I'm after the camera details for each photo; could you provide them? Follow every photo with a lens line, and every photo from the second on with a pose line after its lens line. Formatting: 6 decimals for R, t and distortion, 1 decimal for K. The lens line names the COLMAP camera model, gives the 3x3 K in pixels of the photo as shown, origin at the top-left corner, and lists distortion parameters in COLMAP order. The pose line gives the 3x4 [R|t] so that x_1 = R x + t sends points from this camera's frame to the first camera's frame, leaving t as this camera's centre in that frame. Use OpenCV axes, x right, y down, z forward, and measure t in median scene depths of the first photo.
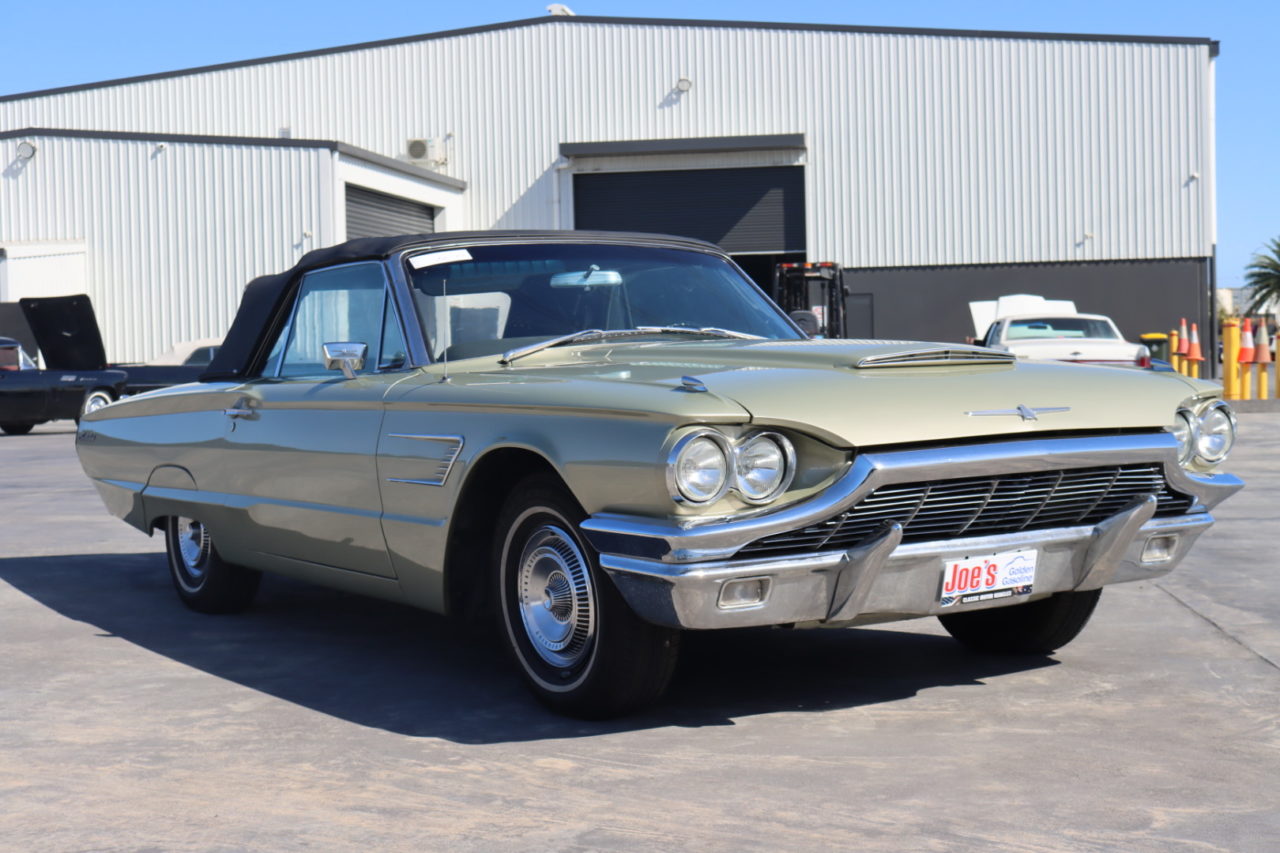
lens RADIAL K [[1970.0, 0, 640.0], [0, 1970.0, 426.5], [0, 0, 1]] dist [-0.032926, -0.059743]
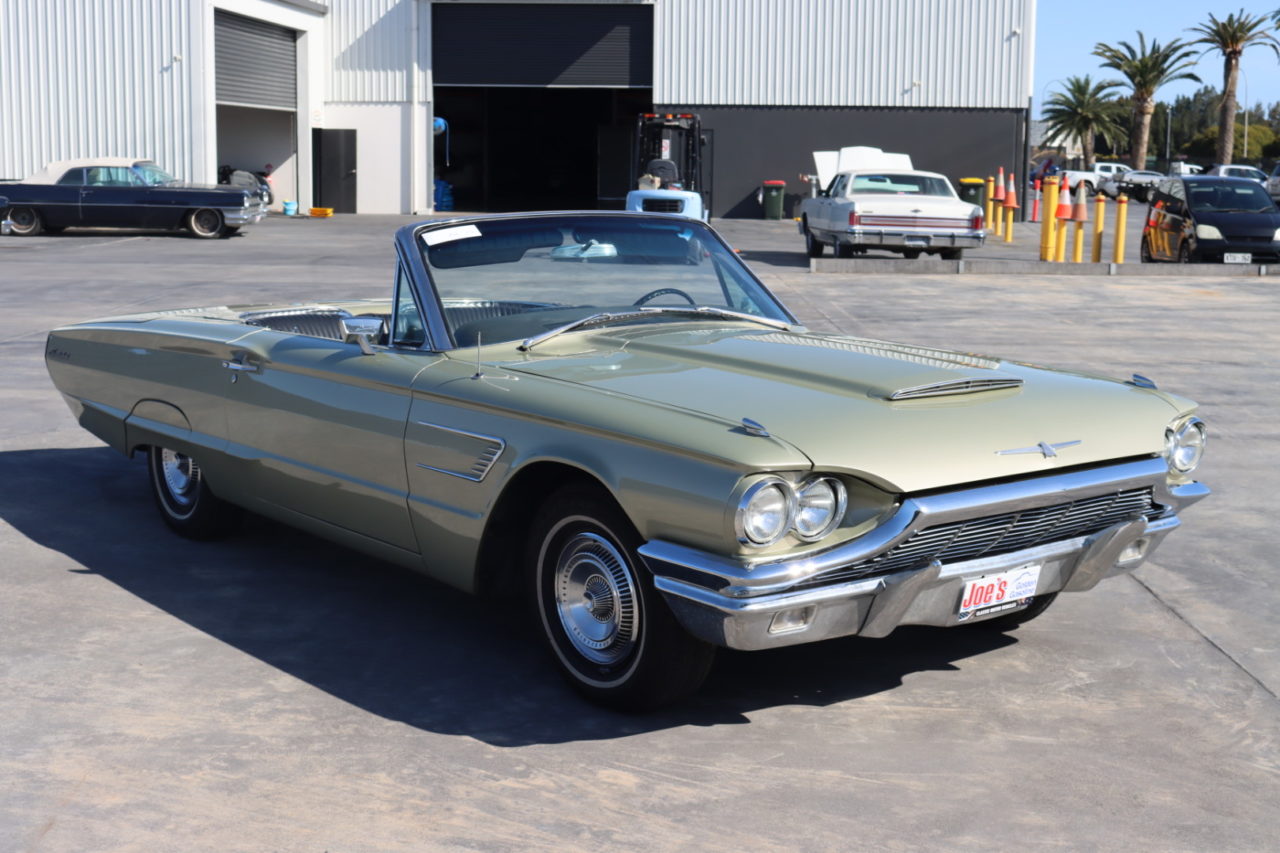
lens RADIAL K [[1848.9, 0, 640.0], [0, 1848.9, 426.5], [0, 0, 1]] dist [-0.046840, -0.095913]
pose [[0.994288, 0.021247, 0.104594, -0.128274], [-0.033215, 0.992920, 0.114051, -0.123477], [-0.101430, -0.116873, 0.987954, 0.019166]]
